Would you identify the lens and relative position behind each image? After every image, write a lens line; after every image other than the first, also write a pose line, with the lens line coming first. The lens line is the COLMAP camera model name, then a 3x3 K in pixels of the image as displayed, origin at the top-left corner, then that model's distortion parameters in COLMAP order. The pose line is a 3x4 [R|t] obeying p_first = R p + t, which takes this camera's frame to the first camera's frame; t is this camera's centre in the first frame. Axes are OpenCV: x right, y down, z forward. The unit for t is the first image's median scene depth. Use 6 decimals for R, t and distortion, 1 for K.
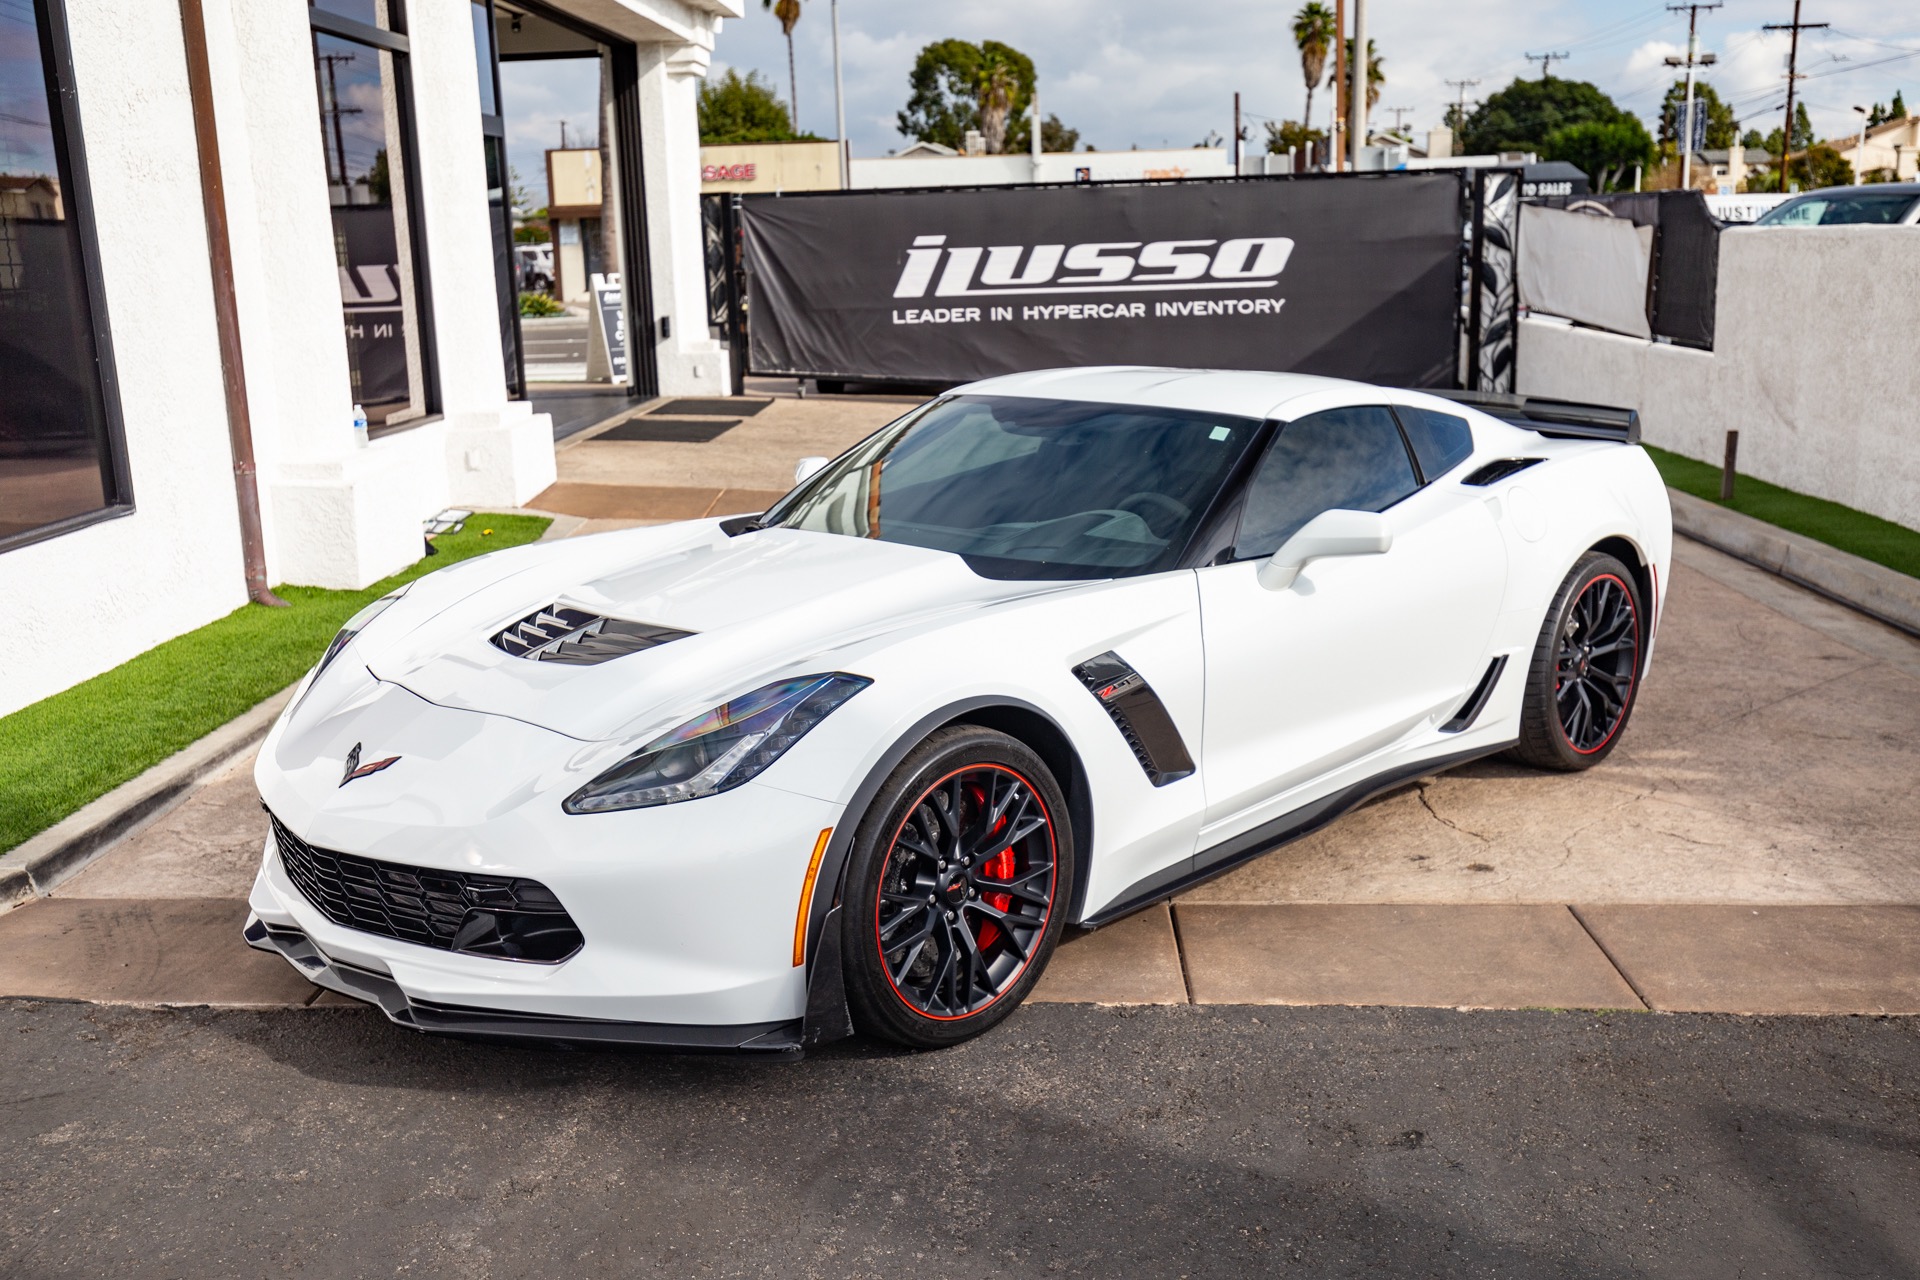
lens RADIAL K [[1821.4, 0, 989.3], [0, 1821.4, 642.6], [0, 0, 1]] dist [0.005041, -0.000707]
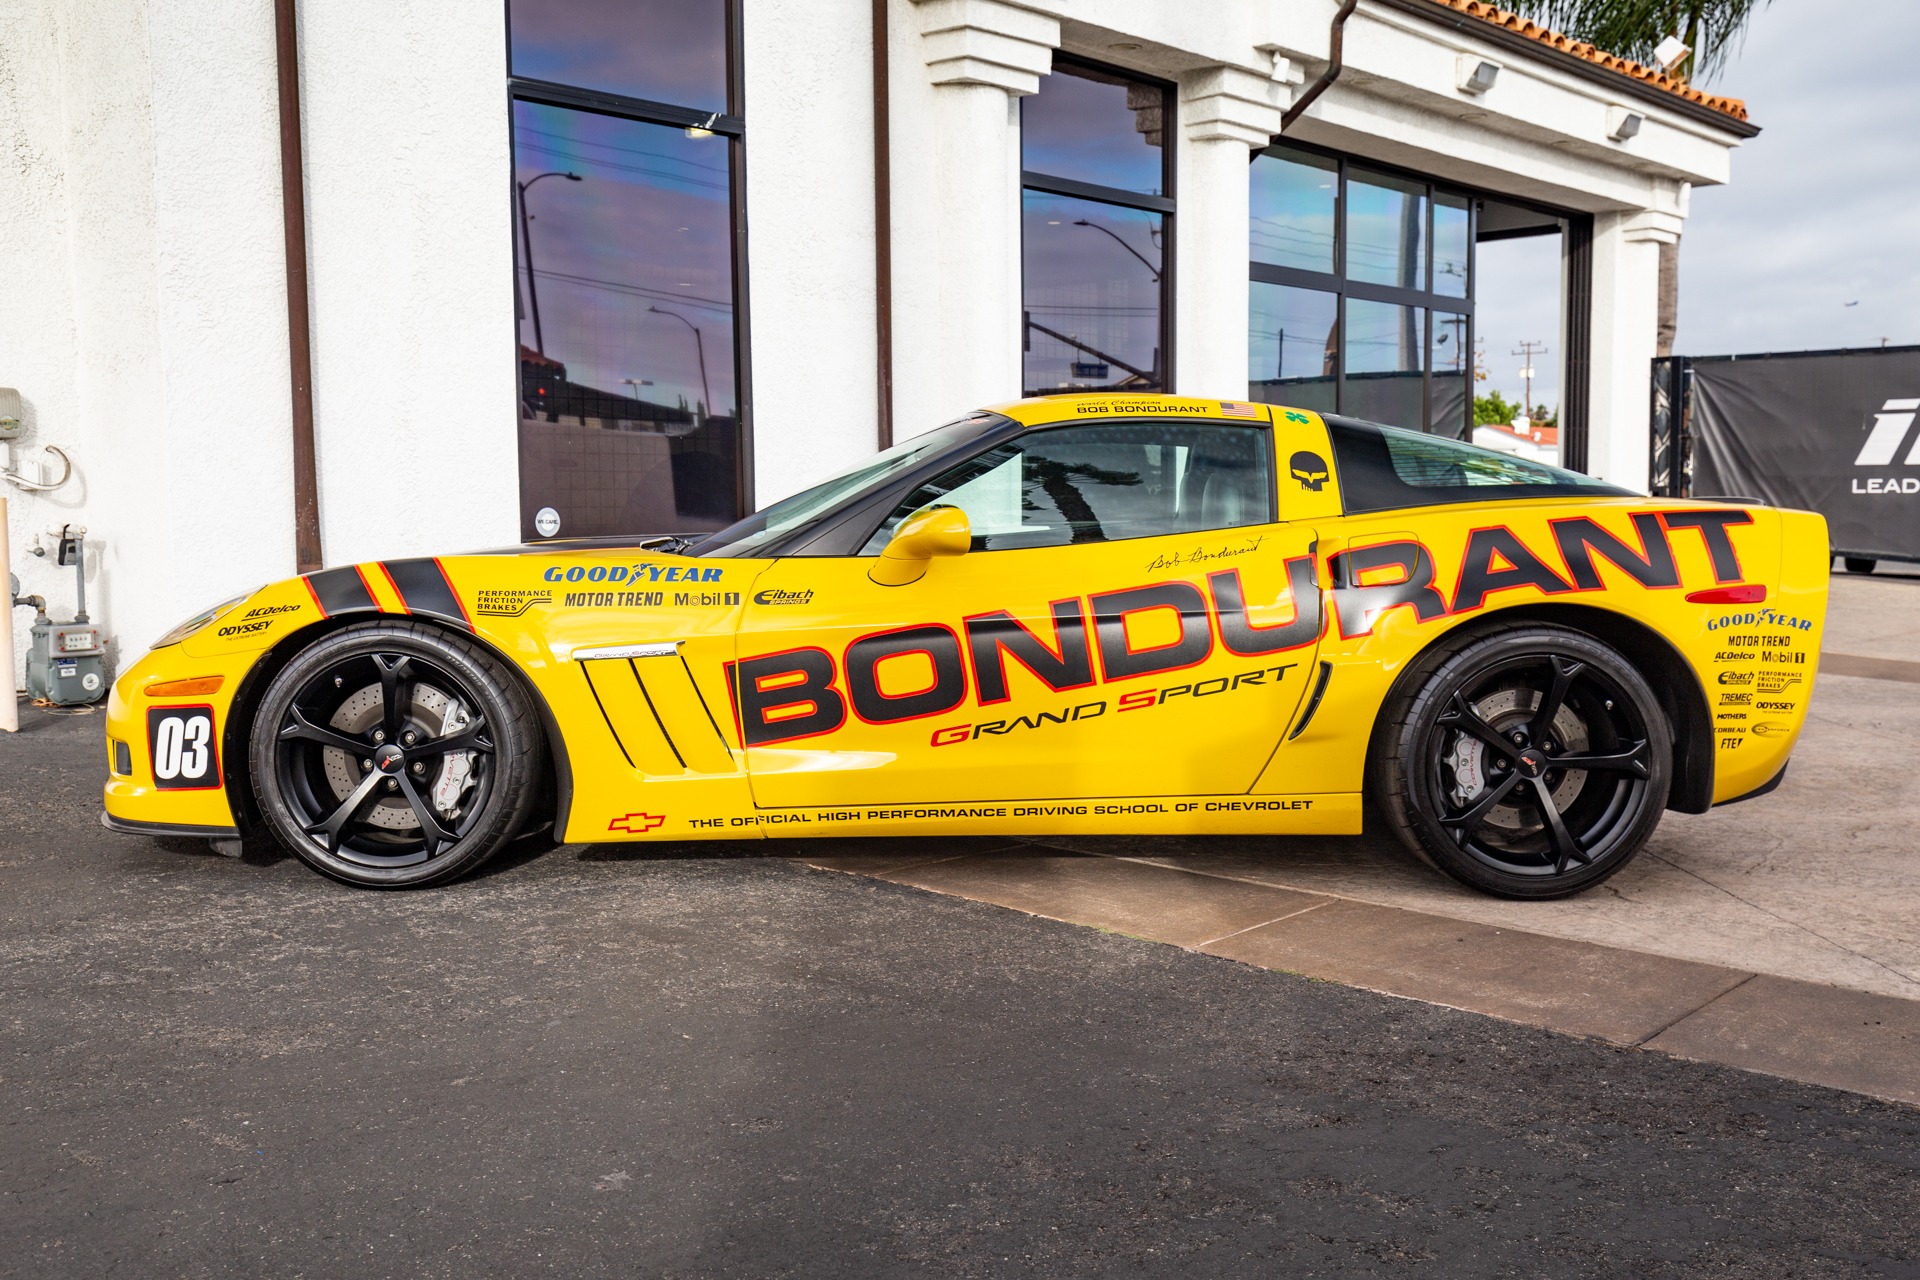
lens RADIAL K [[1821.4, 0, 989.3], [0, 1821.4, 642.6], [0, 0, 1]] dist [0.005041, -0.000707]
pose [[0.779556, 0.077995, -0.621458, 0.190207], [-0.149805, 0.986636, -0.064089, 0.024397], [0.608154, 0.143058, 0.780822, 0.026482]]
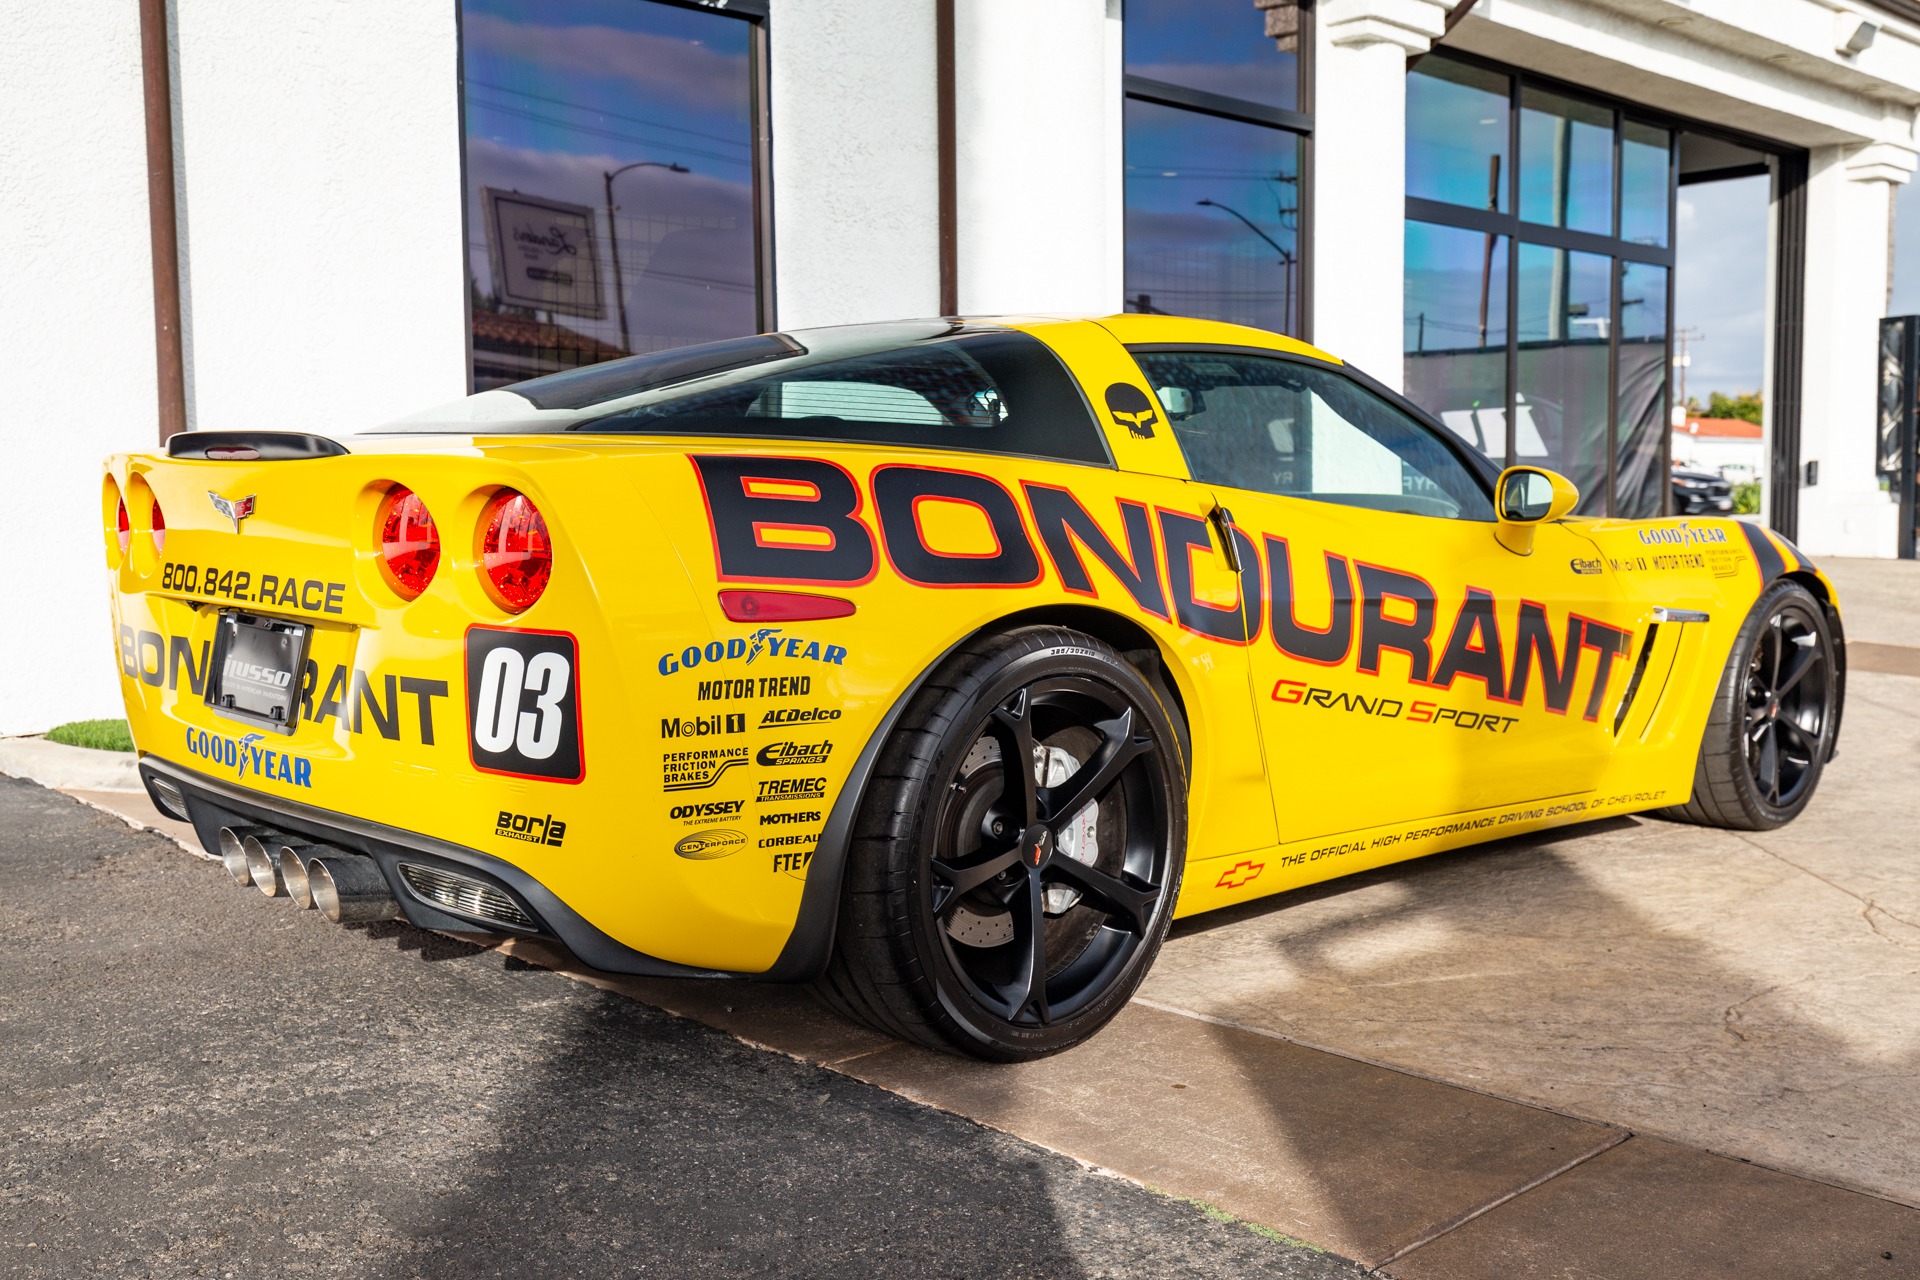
lens RADIAL K [[1884.7, 0, 960.0], [0, 1884.7, 640.0], [0, 0, 1]] dist [0.000550, 0.011308]
pose [[0.728428, 0.078425, -0.680619, 0.136672], [-0.157665, 0.985952, -0.055132, 0.014495], [0.666734, 0.147470, 0.730560, 0.103590]]
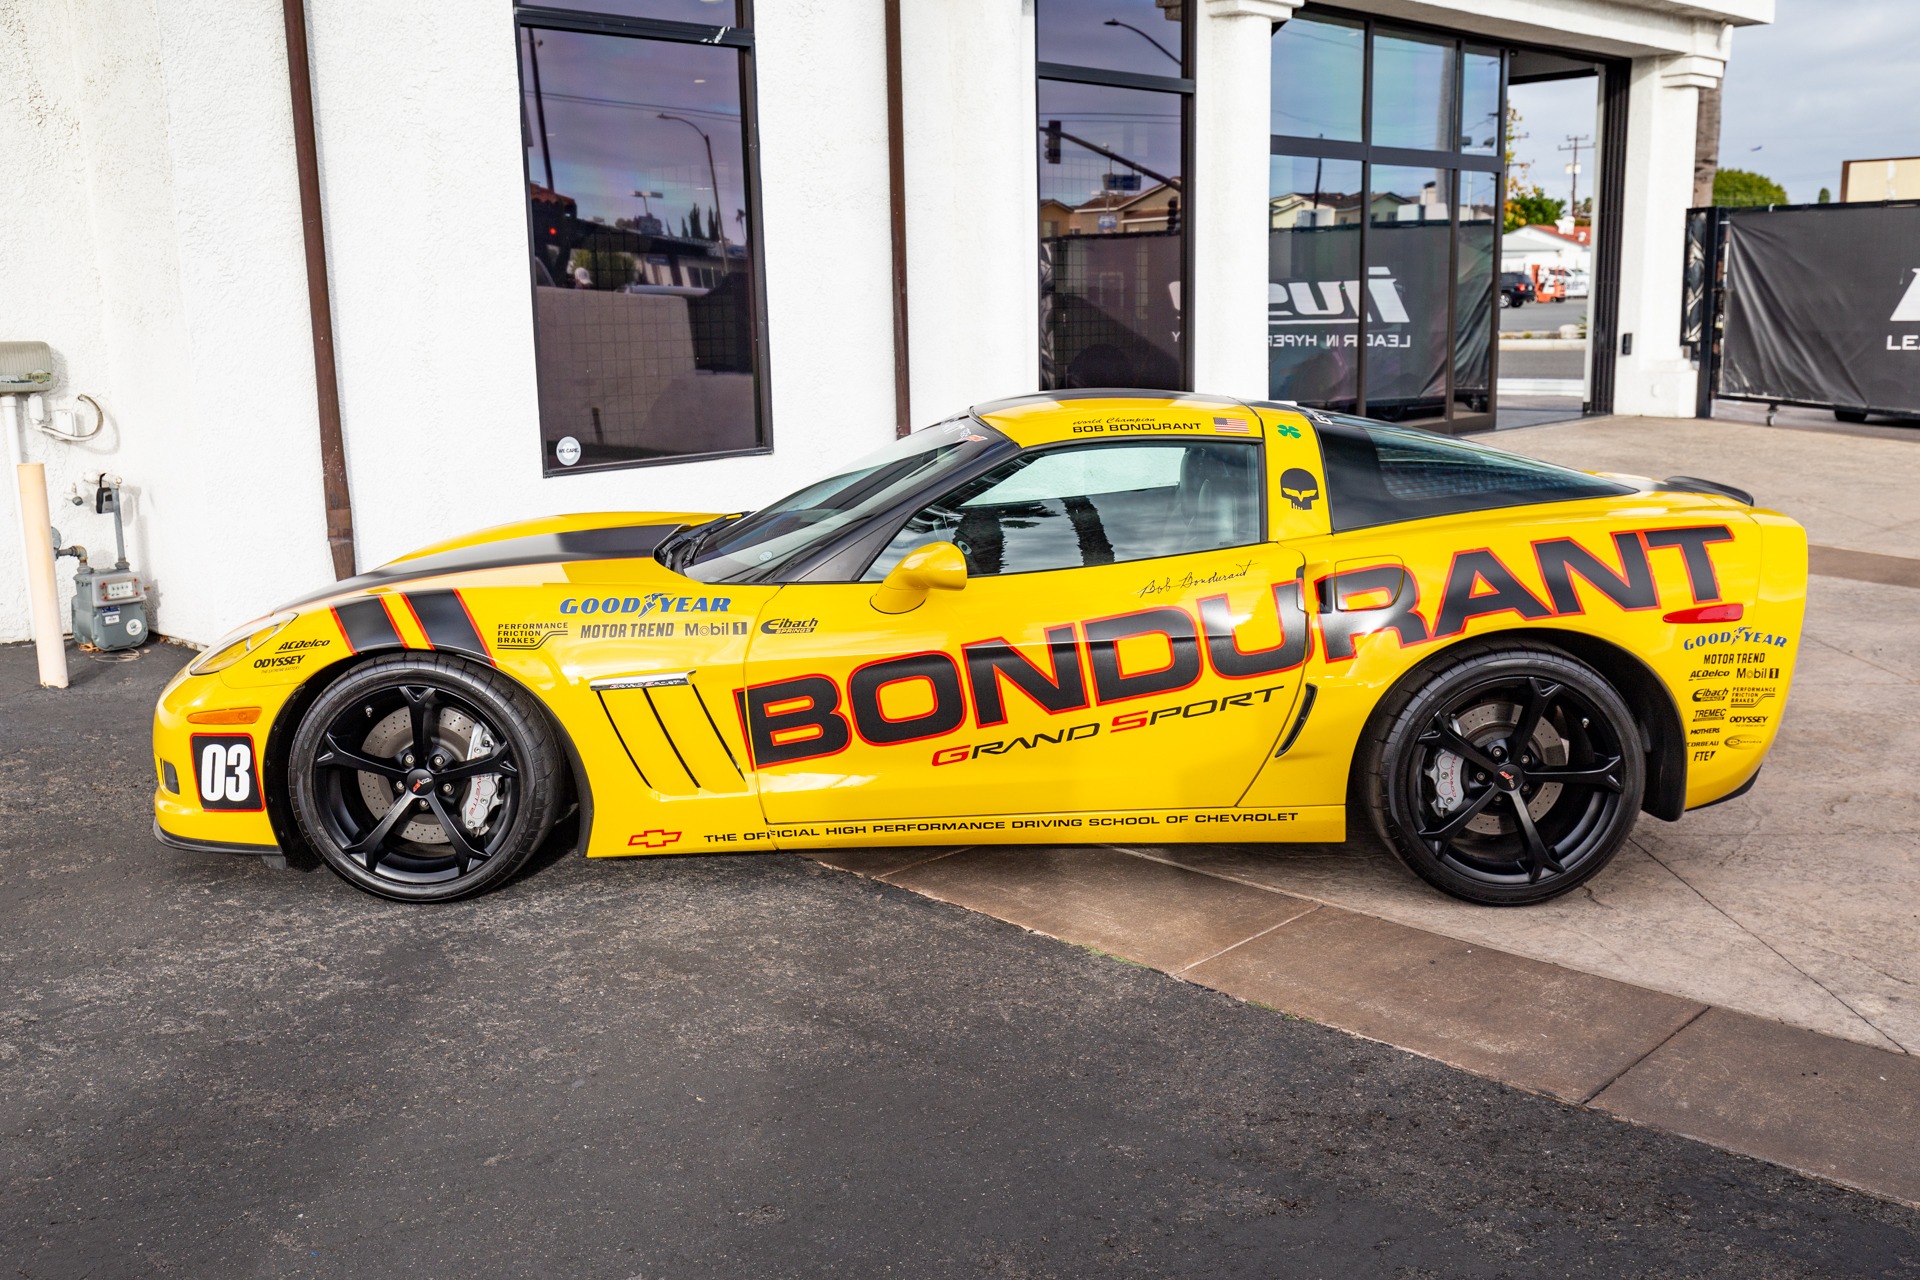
lens RADIAL K [[1821.1, 0, 979.1], [0, 1821.1, 642.4], [0, 0, 1]] dist [0.006262, -0.003585]
pose [[0.765571, 0.137634, -0.628457, 0.196758], [-0.143067, 0.988810, 0.042273, -0.004433], [0.627242, 0.057548, 0.776695, 0.018939]]
